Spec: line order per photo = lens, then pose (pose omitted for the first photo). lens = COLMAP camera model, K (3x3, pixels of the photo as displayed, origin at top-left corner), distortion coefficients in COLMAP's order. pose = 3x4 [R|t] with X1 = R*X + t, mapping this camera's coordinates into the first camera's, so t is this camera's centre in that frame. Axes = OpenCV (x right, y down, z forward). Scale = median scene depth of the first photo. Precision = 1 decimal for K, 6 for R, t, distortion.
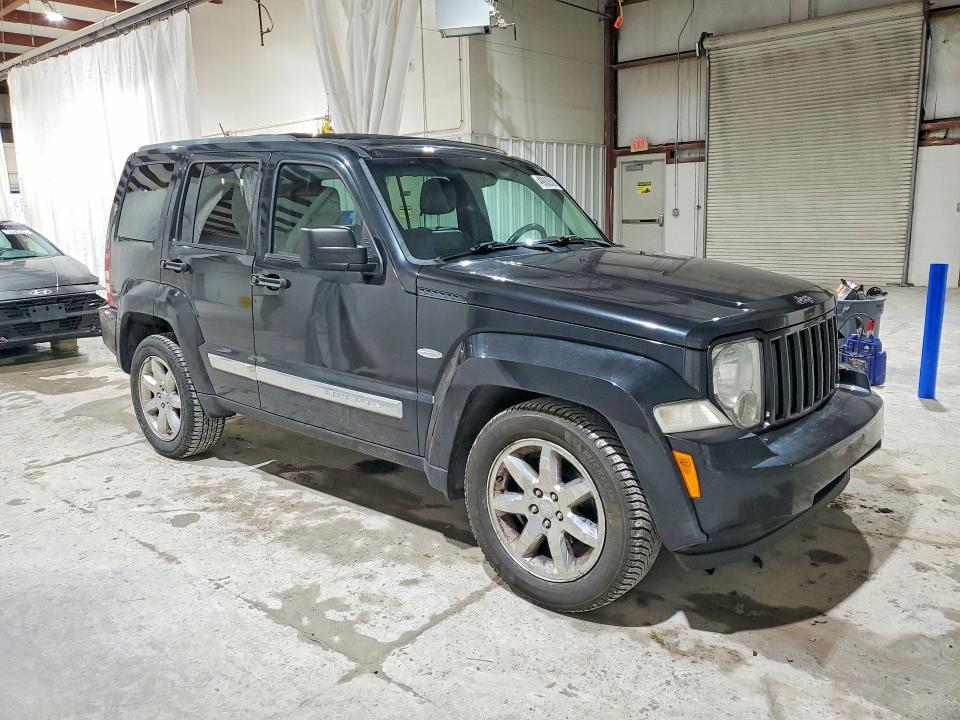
lens RADIAL K [[737.6, 0, 480.0], [0, 737.6, 360.0], [0, 0, 1]] dist [0.012607, 0.003809]
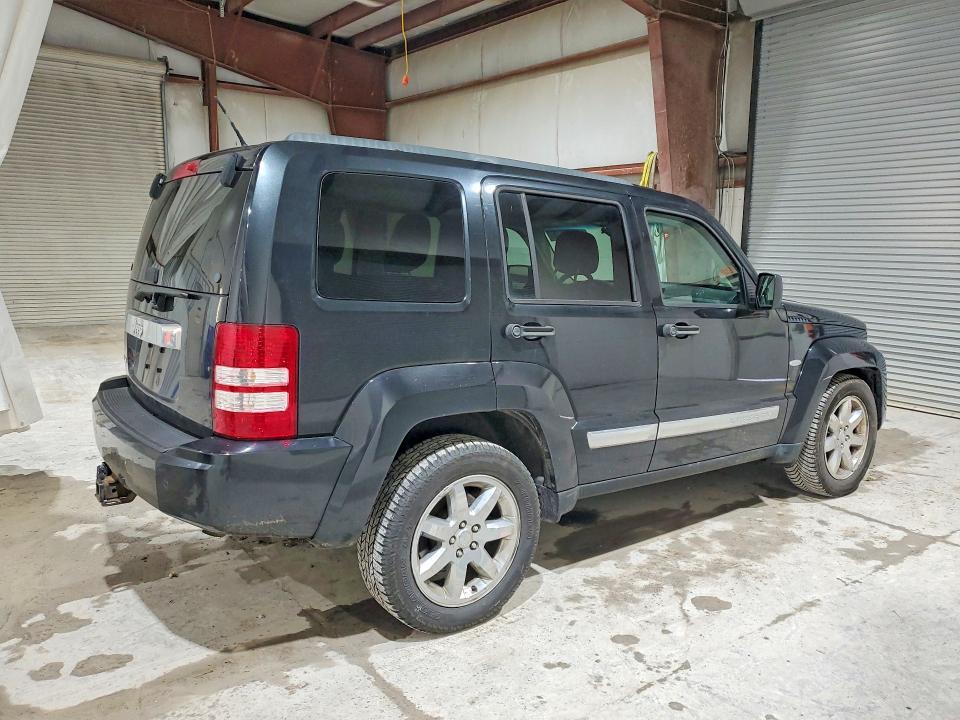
lens RADIAL K [[749.1, 0, 480.0], [0, 749.1, 360.0], [0, 0, 1]] dist [0.008886, 0.012071]
pose [[0.225665, -0.123838, 0.966302, -1.336904], [0.169787, 0.981707, 0.086161, -0.202865], [-0.959295, 0.144622, 0.242563, 1.032542]]
